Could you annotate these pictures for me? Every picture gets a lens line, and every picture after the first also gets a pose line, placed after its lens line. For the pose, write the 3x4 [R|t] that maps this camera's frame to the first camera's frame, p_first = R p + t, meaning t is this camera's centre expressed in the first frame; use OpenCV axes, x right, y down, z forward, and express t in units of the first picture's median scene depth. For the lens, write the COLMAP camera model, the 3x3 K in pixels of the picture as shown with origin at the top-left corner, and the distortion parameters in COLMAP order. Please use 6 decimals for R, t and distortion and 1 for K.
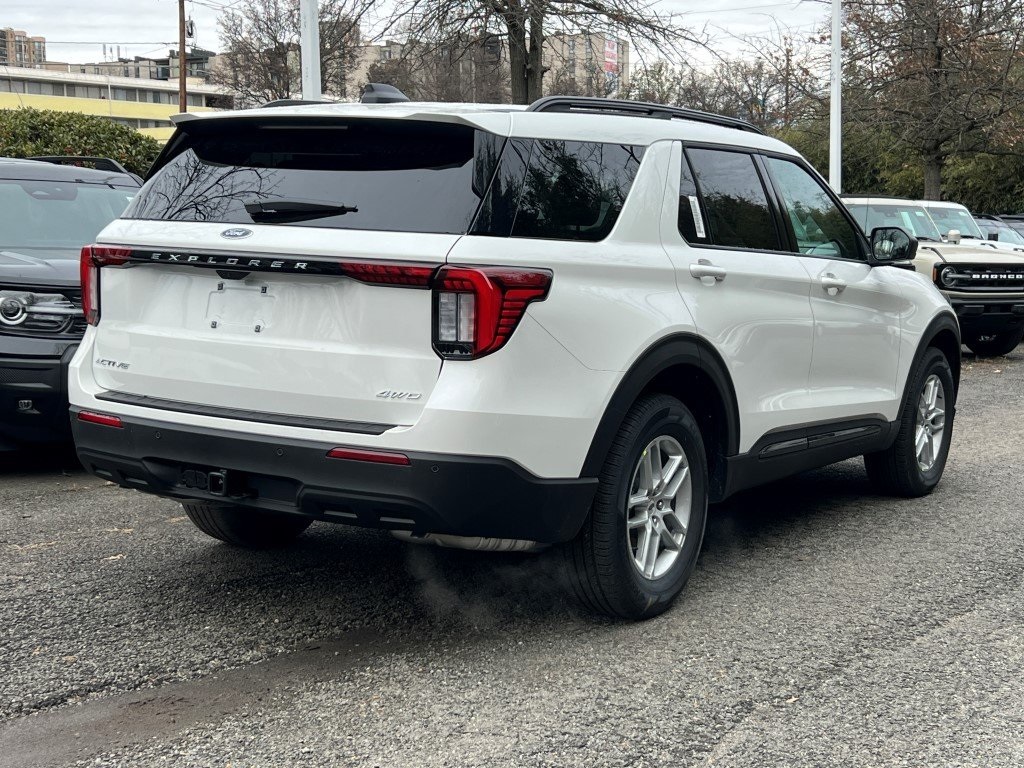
lens RADIAL K [[1479.0, 0, 512.0], [0, 1479.0, 384.0], [0, 0, 1]] dist [0.201626, -0.063302]
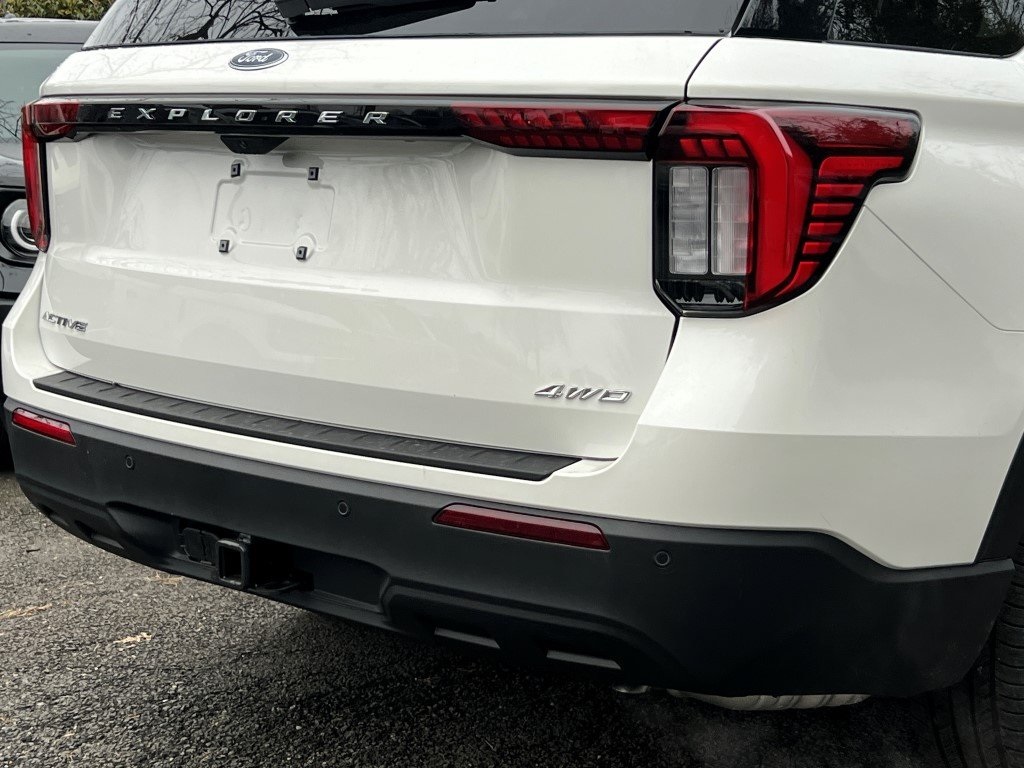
lens RADIAL K [[1627.2, 0, 508.8], [0, 1627.2, 398.5], [0, 0, 1]] dist [0.116543, -0.038565]
pose [[0.988329, -0.001270, -0.152332, -0.021022], [0.009975, 0.998359, 0.056396, -0.019057], [0.152011, -0.057258, 0.986719, 0.476888]]
